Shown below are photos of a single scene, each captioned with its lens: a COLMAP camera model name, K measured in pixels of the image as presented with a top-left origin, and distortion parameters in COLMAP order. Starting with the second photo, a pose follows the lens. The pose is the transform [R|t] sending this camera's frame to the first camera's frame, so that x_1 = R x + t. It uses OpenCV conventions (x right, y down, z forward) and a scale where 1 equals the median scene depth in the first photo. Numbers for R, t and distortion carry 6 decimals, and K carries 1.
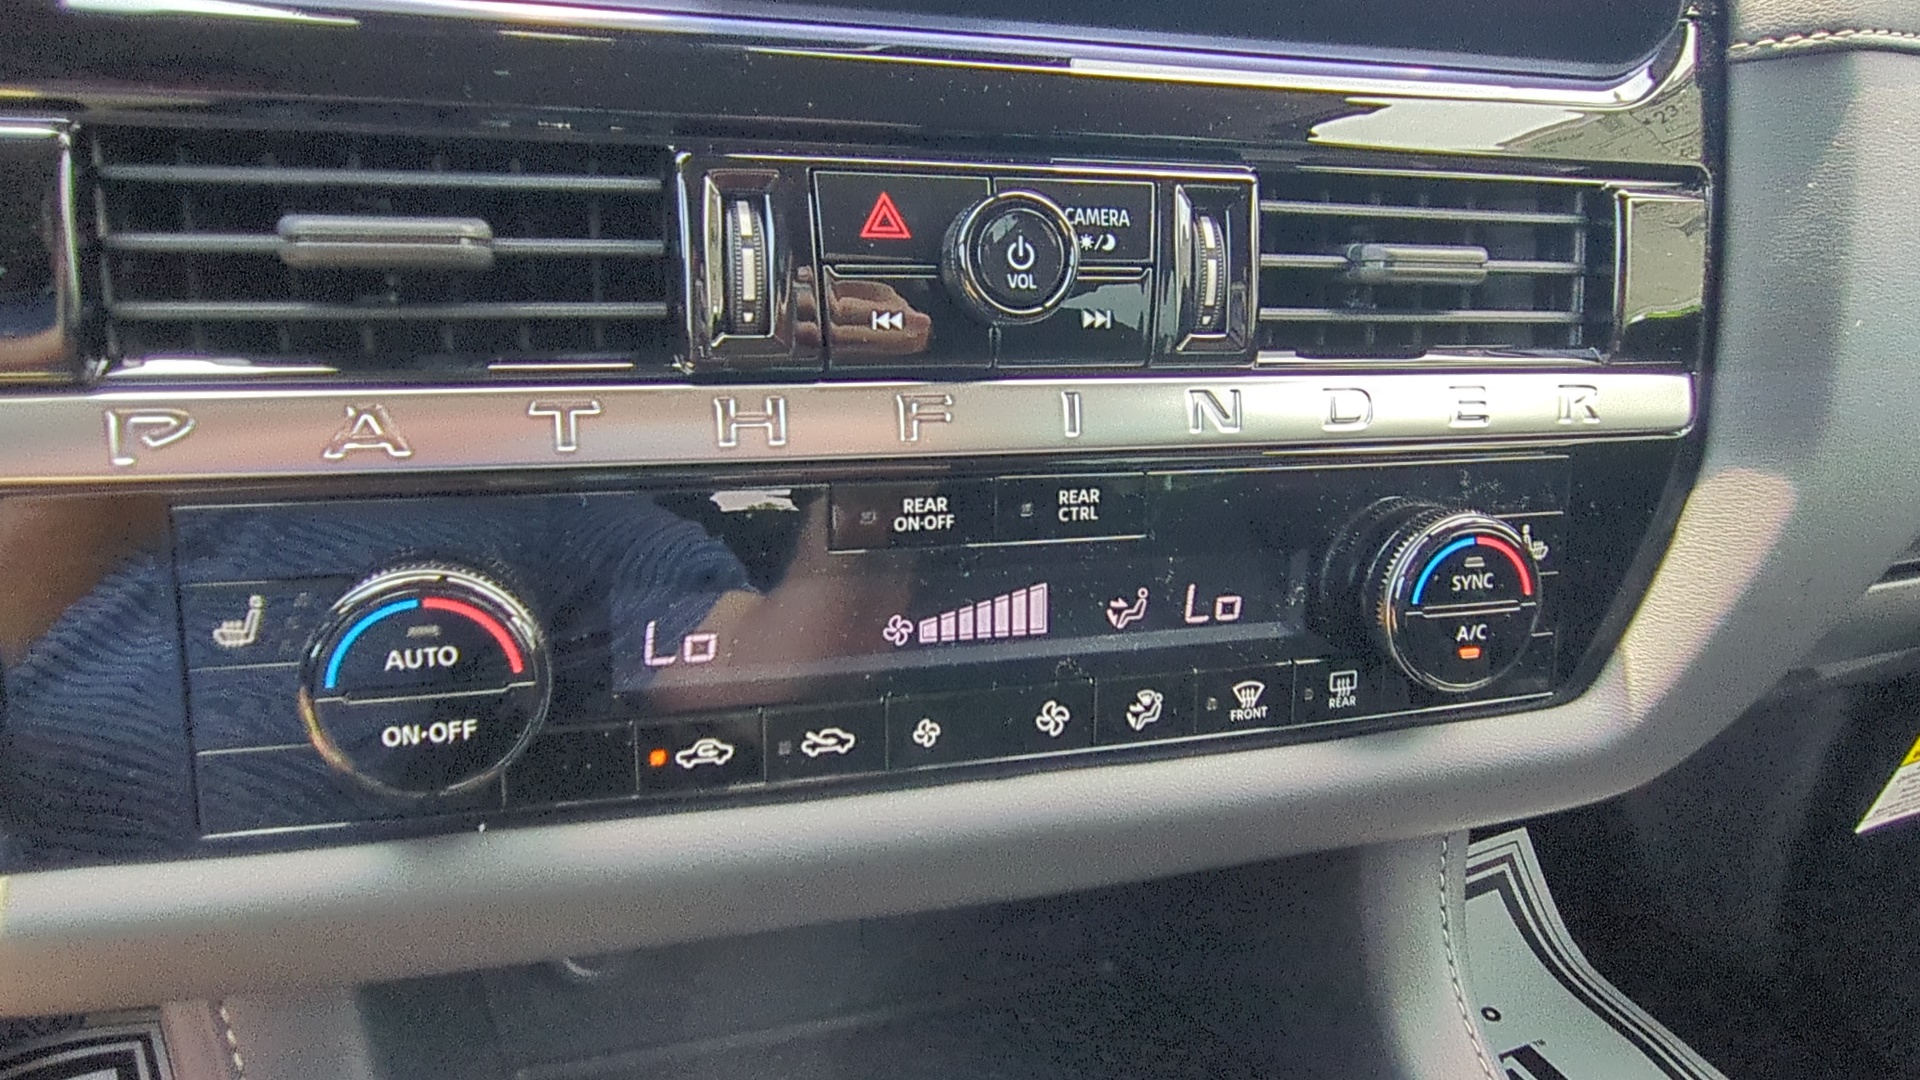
lens RADIAL K [[1292.6, 0, 957.4], [0, 1292.6, 544.2], [0, 0, 1]] dist [-0.001817, -0.001571]
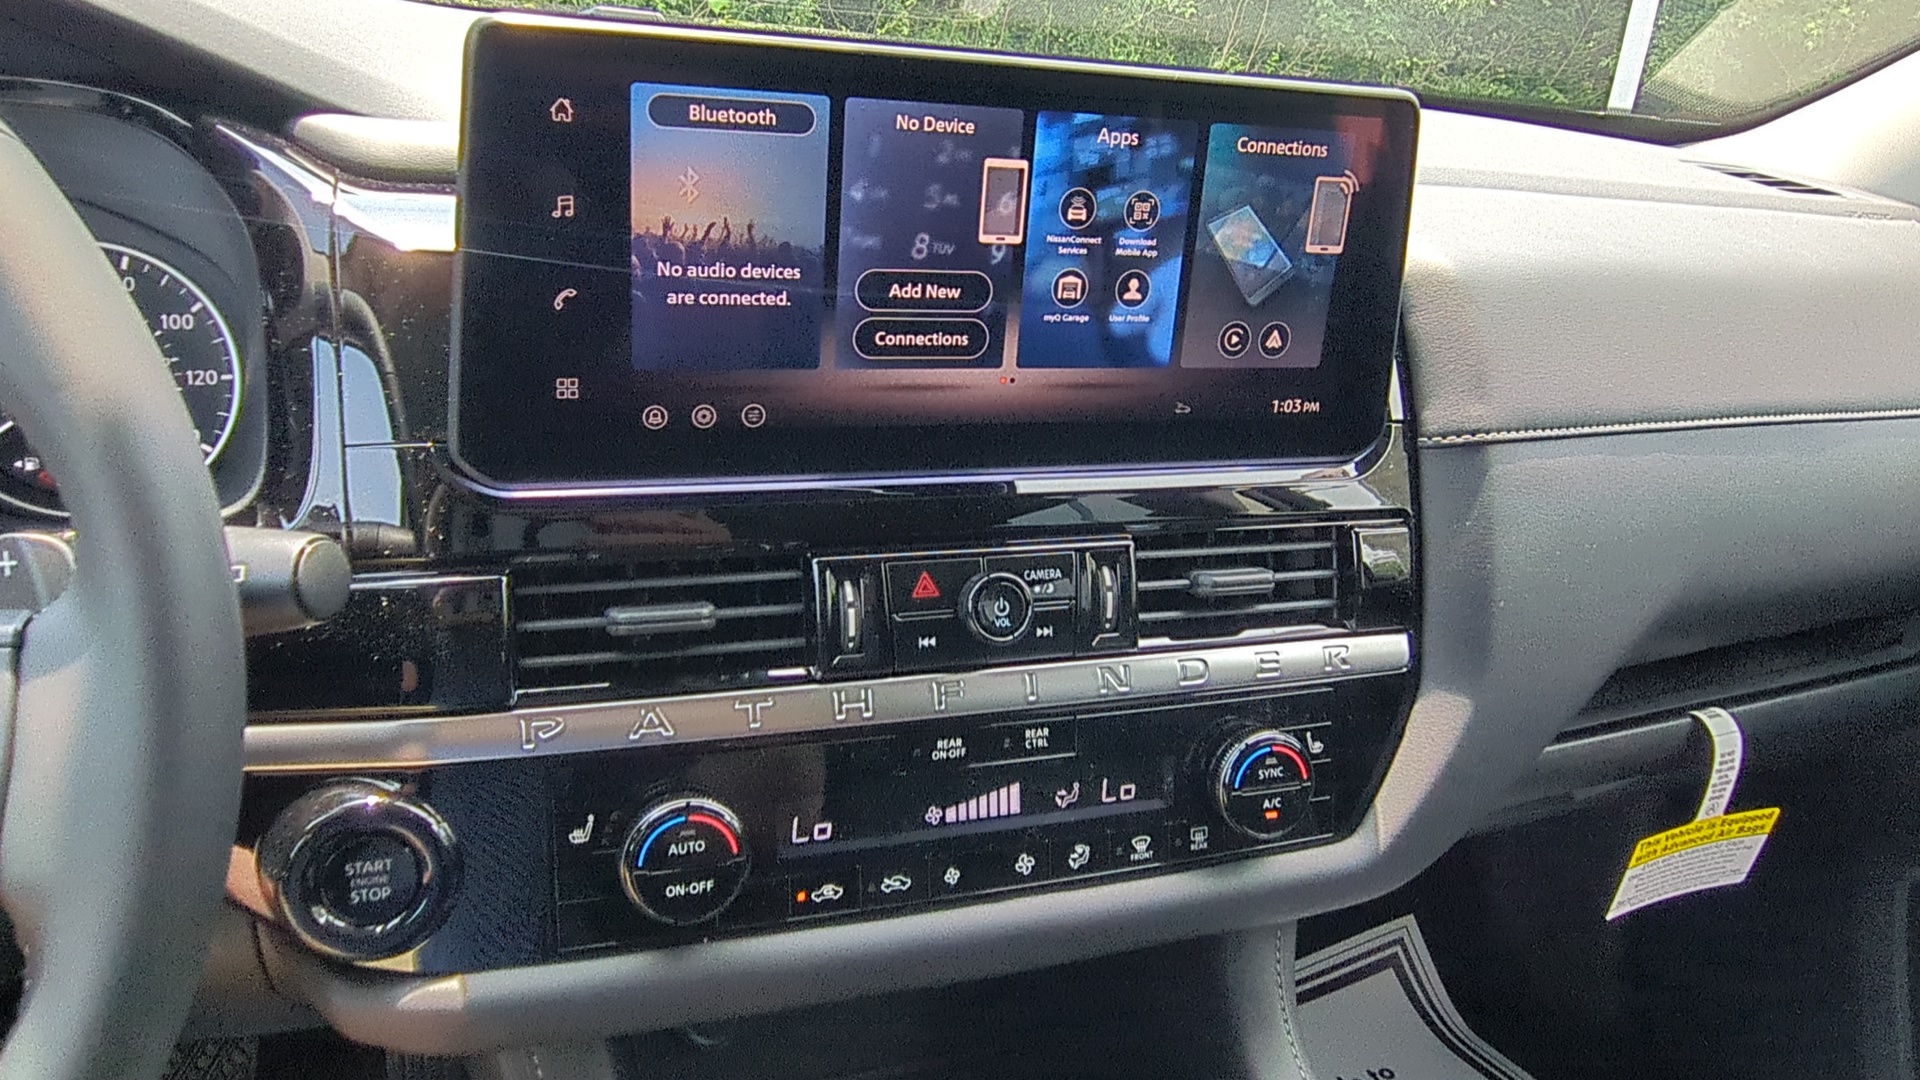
lens RADIAL K [[1292.6, 0, 957.0], [0, 1292.6, 533.6], [0, 0, 1]] dist [-0.001817, -0.001571]
pose [[0.999024, -0.018962, 0.039887, -0.074193], [0.022065, 0.996641, -0.078867, -0.164732], [-0.038258, 0.079670, 0.996087, -0.716451]]
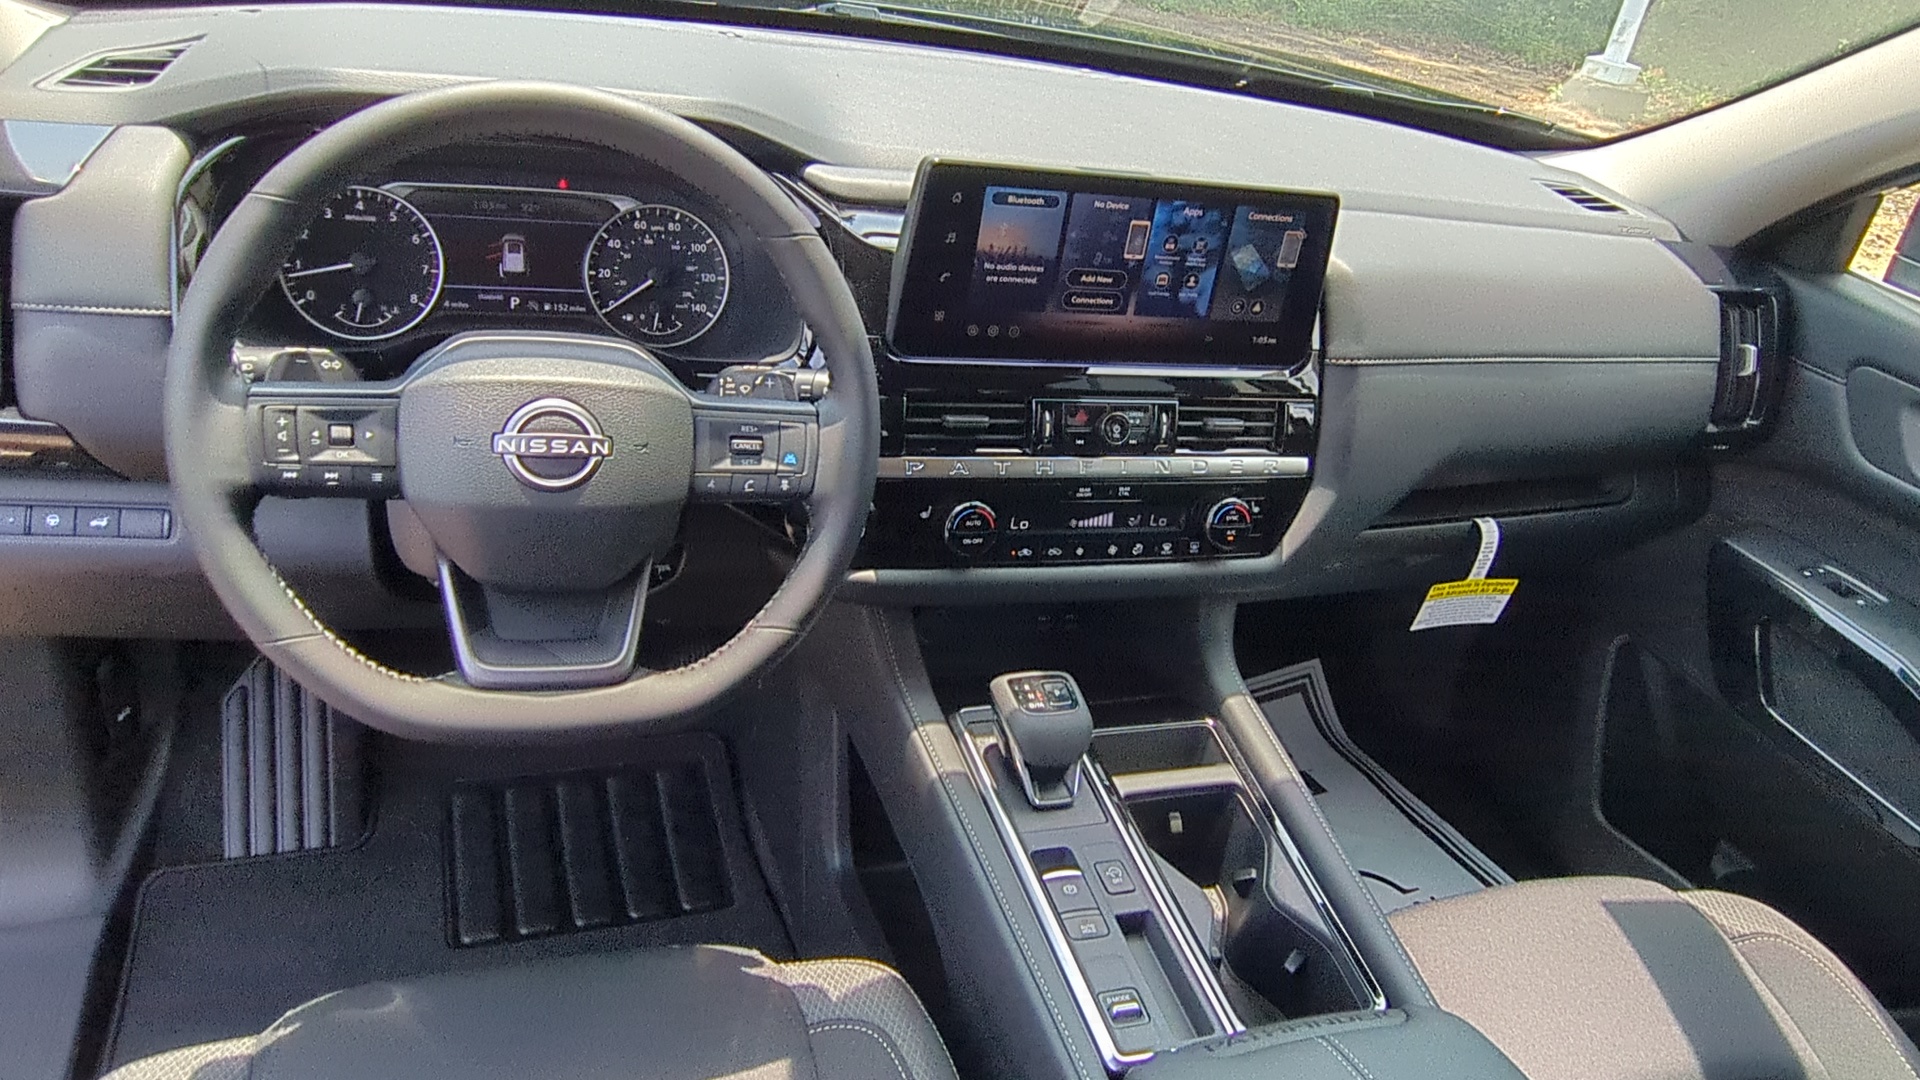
lens RADIAL K [[1292.6, 0, 962.6], [0, 1292.6, 530.9], [0, 0, 1]] dist [-0.001817, -0.001571]
pose [[0.996817, 0.053330, 0.059265, -0.557713], [-0.056889, 0.996570, 0.060094, -0.110009], [-0.055857, -0.063275, 0.996432, -2.554329]]
